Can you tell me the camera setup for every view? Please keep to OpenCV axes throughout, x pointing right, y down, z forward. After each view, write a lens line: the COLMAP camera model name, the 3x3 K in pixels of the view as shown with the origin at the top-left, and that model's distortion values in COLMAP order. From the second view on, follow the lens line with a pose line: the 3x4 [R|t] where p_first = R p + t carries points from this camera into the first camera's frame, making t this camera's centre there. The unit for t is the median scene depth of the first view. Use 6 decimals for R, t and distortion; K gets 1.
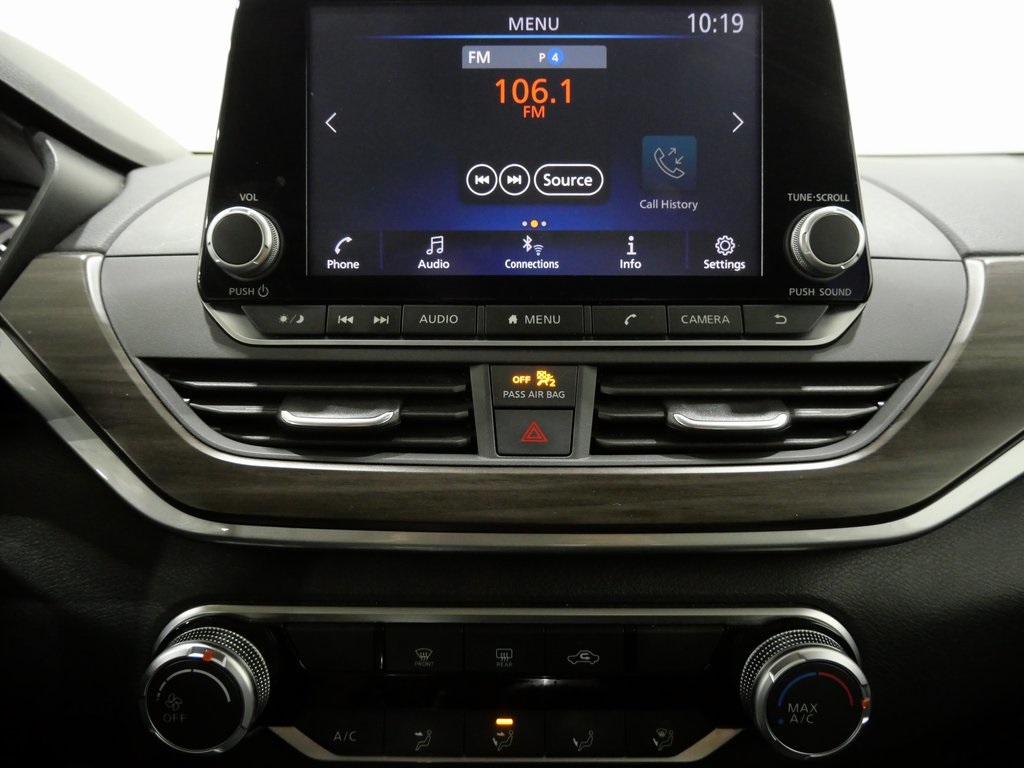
lens RADIAL K [[730.5, 0, 512.0], [0, 730.5, 384.0], [0, 0, 1]] dist [-0.043600, 0.006394]
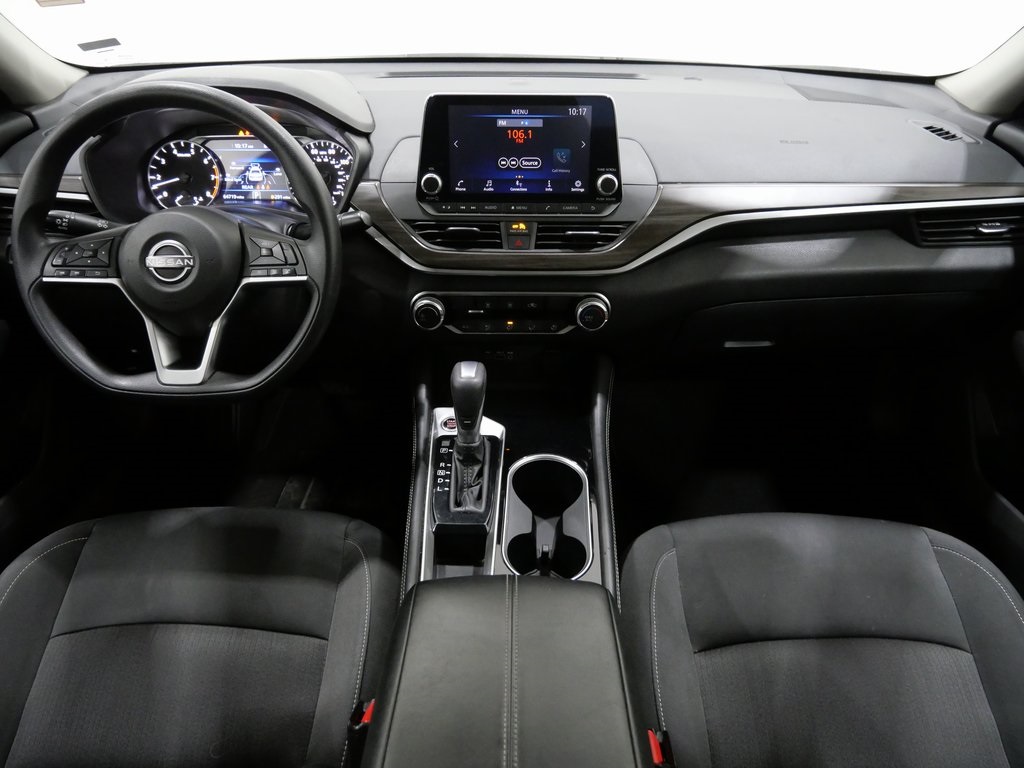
lens RADIAL K [[704.6, 0, 513.1], [0, 704.6, 372.7], [0, 0, 1]] dist [-0.040317, -0.001984]
pose [[0.999986, 0.001736, 0.004979, -0.011979], [-0.003376, 0.936159, 0.351560, -0.517924], [-0.004051, -0.351572, 0.936152, -2.304507]]
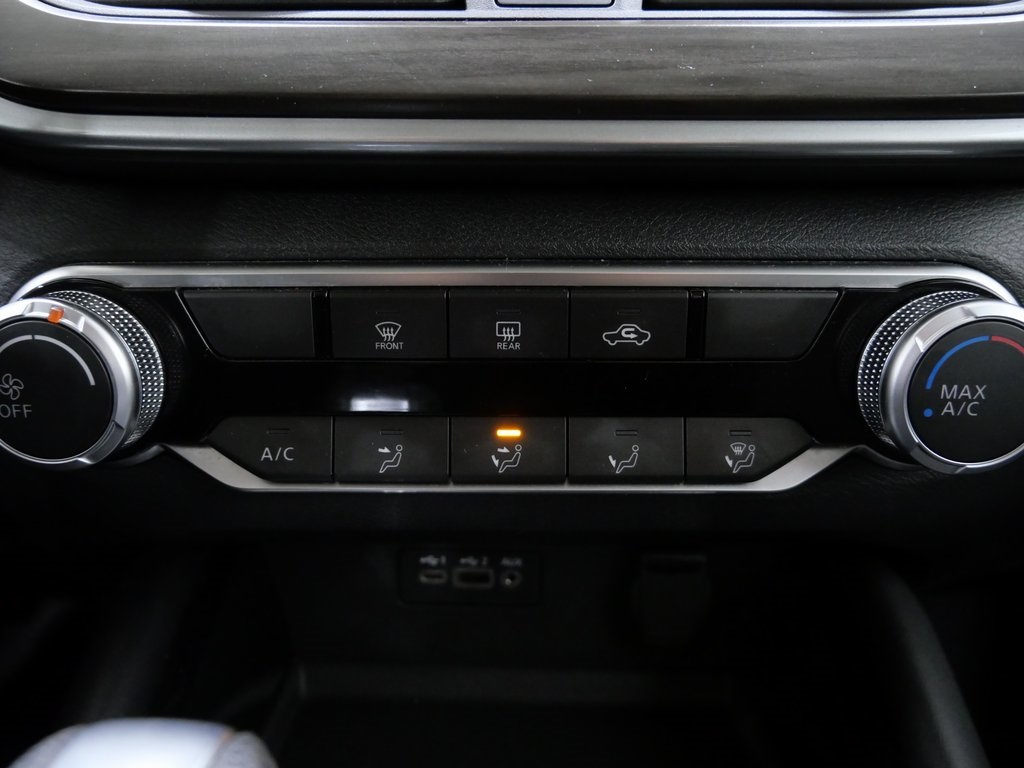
lens RADIAL K [[760.6, 0, 512.0], [0, 760.6, 384.0], [0, 0, 1]] dist [-0.039867, 0.000330]
pose [[0.999985, 0.000324, -0.005448, -0.003382], [0.000551, 0.987139, 0.159866, 0.299887], [0.005430, -0.159867, 0.987124, 0.291121]]
